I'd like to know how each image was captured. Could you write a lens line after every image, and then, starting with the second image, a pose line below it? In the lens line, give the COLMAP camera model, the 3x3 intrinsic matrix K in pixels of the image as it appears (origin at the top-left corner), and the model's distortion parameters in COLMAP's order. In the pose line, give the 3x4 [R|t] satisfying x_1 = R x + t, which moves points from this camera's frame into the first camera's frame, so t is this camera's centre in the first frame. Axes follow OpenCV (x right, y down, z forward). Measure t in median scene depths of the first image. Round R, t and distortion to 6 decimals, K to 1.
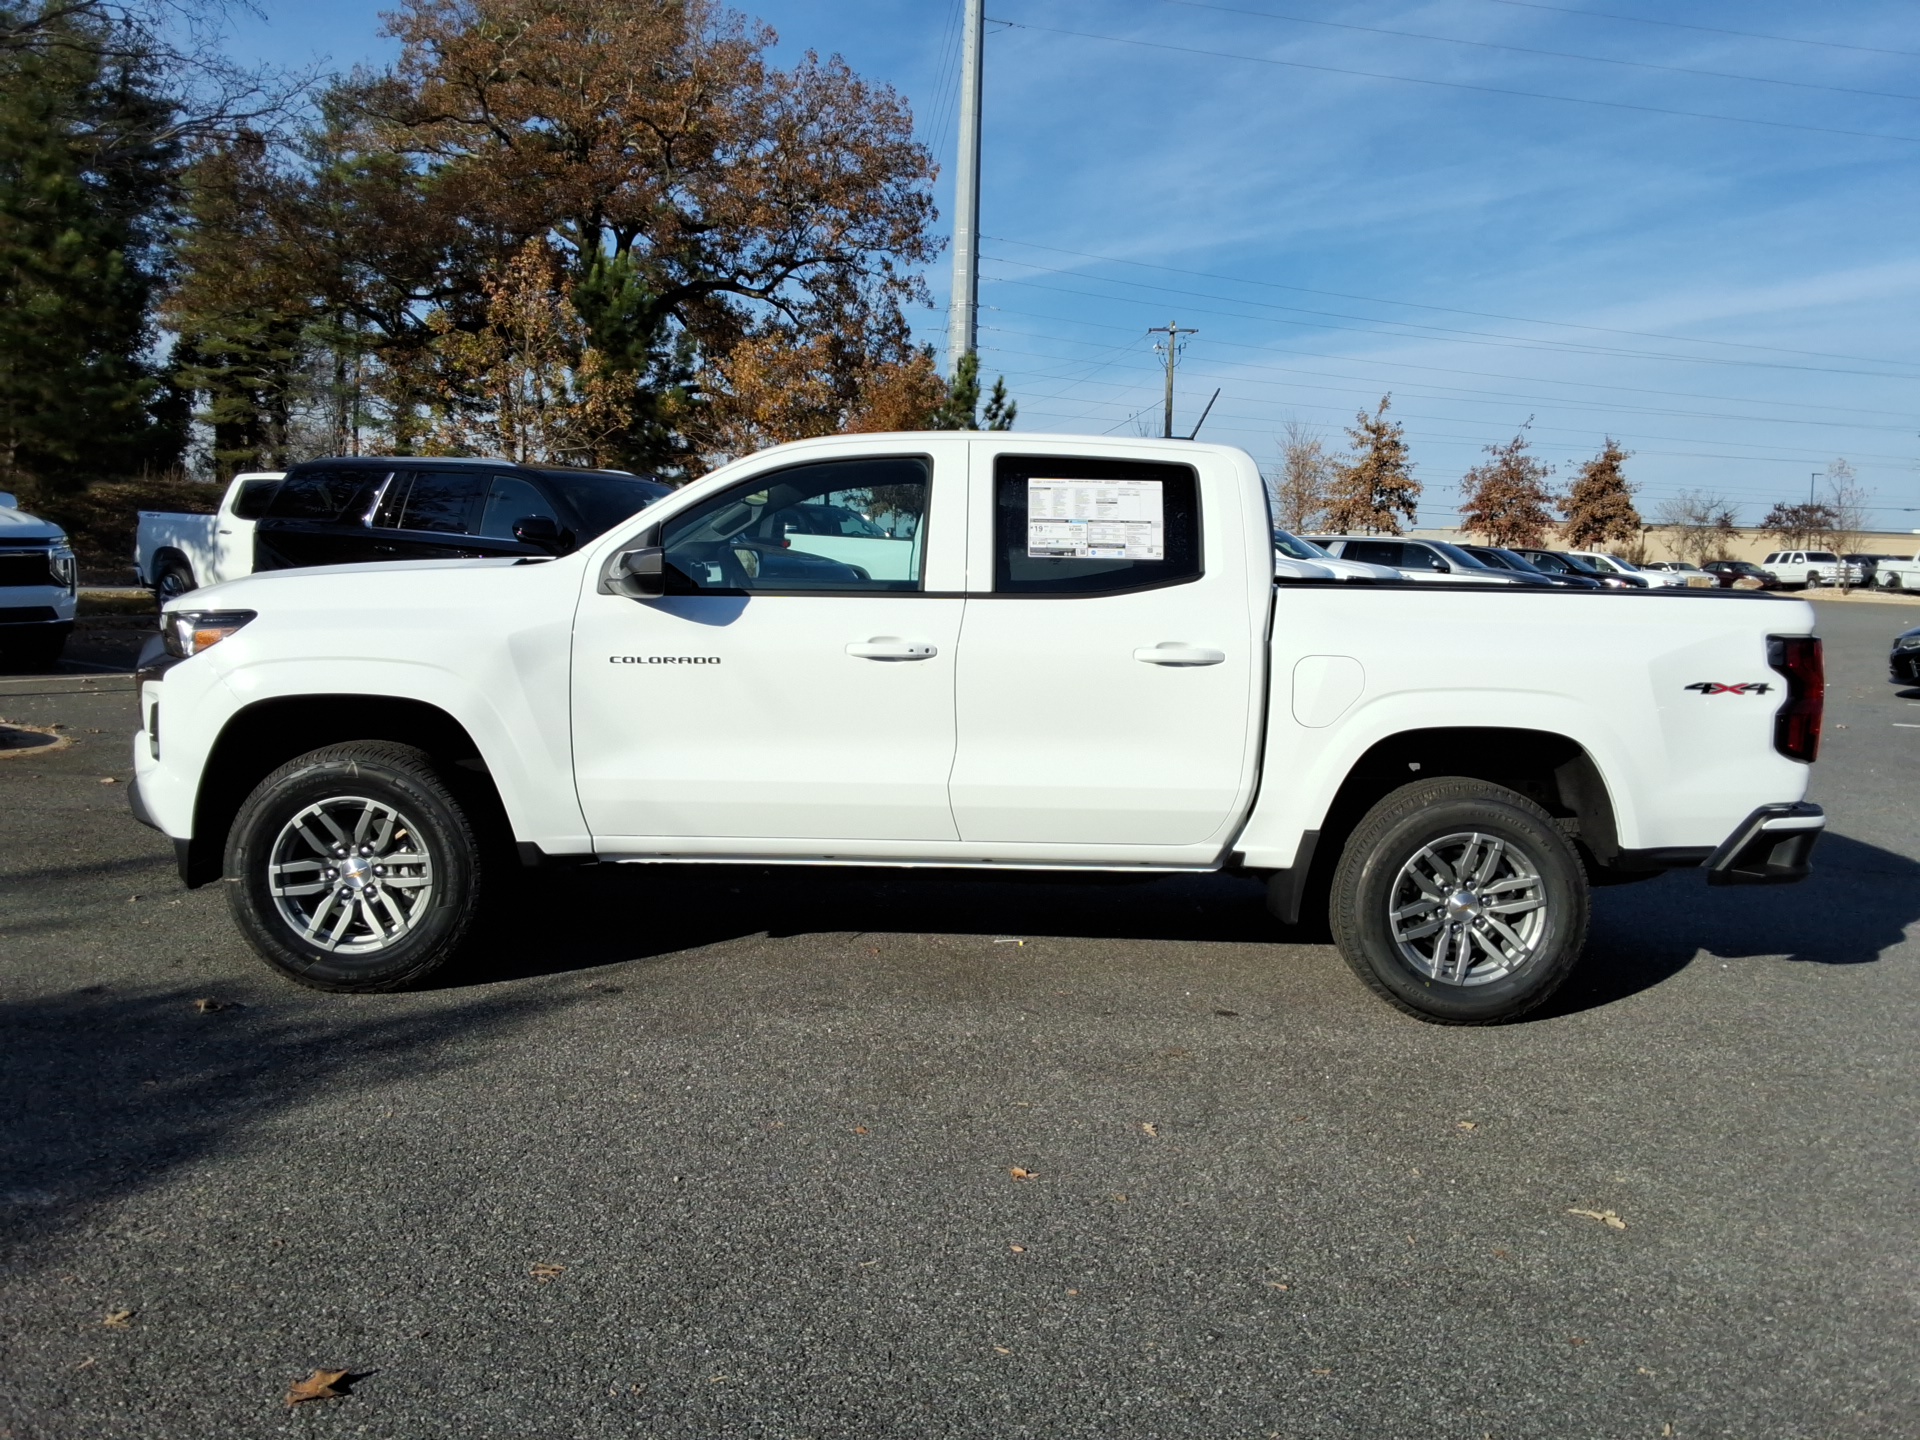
lens RADIAL K [[1545.9, 0, 973.1], [0, 1545.9, 739.6], [0, 0, 1]] dist [0.078228, -0.117111]
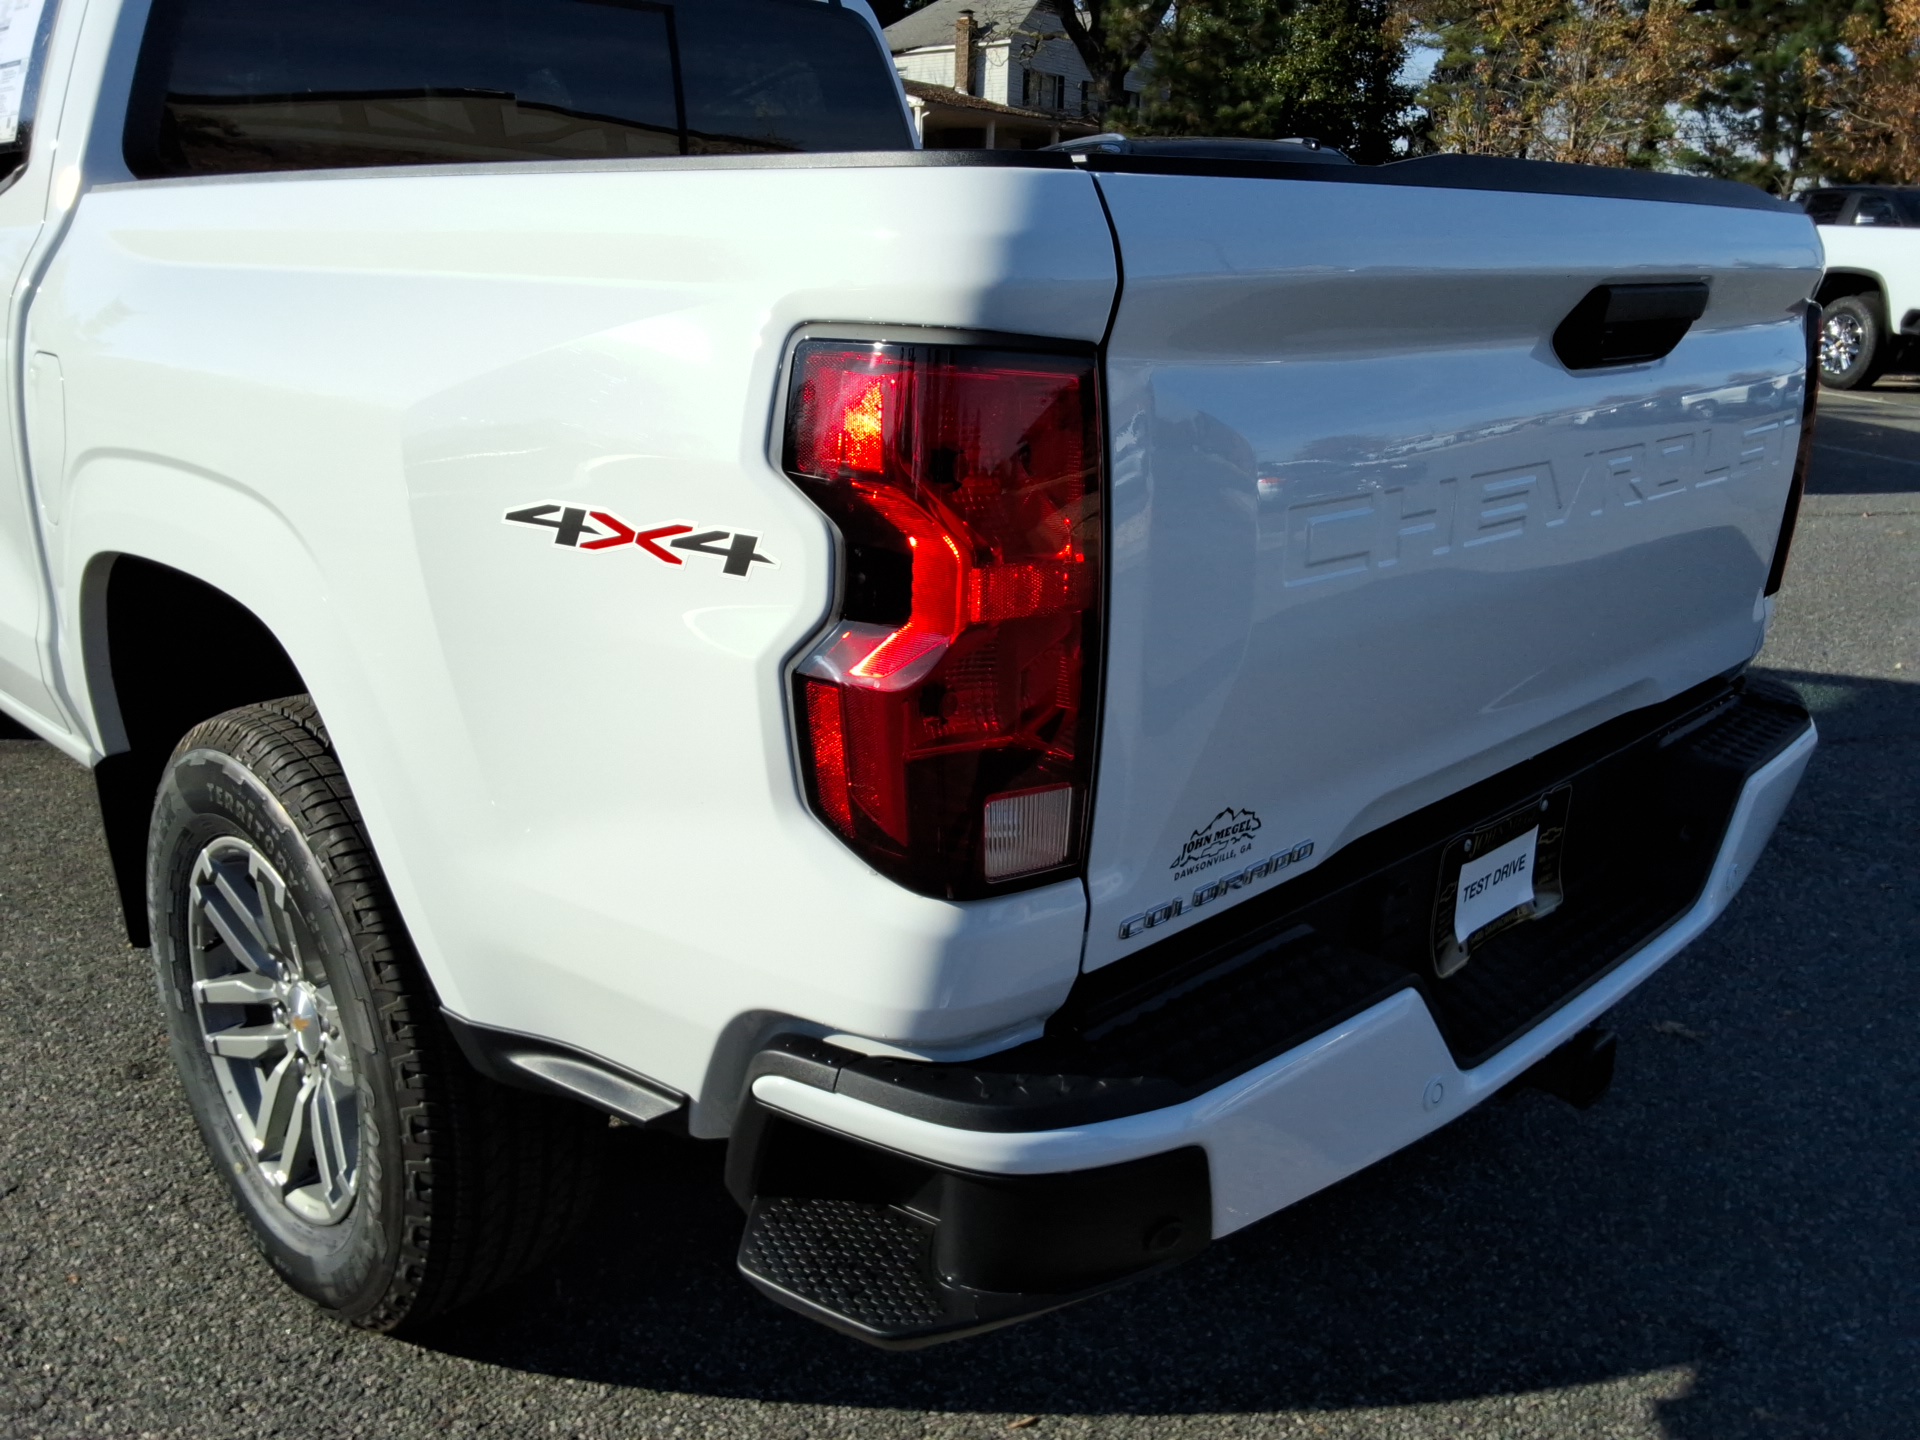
lens RADIAL K [[1545.9, 0, 973.8], [0, 1545.9, 733.3], [0, 0, 1]] dist [0.078228, -0.117111]
pose [[0.699469, 0.194891, -0.687575, 0.107855], [-0.082368, 0.977671, 0.193325, -0.008326], [0.709900, -0.078591, 0.699904, 0.132571]]
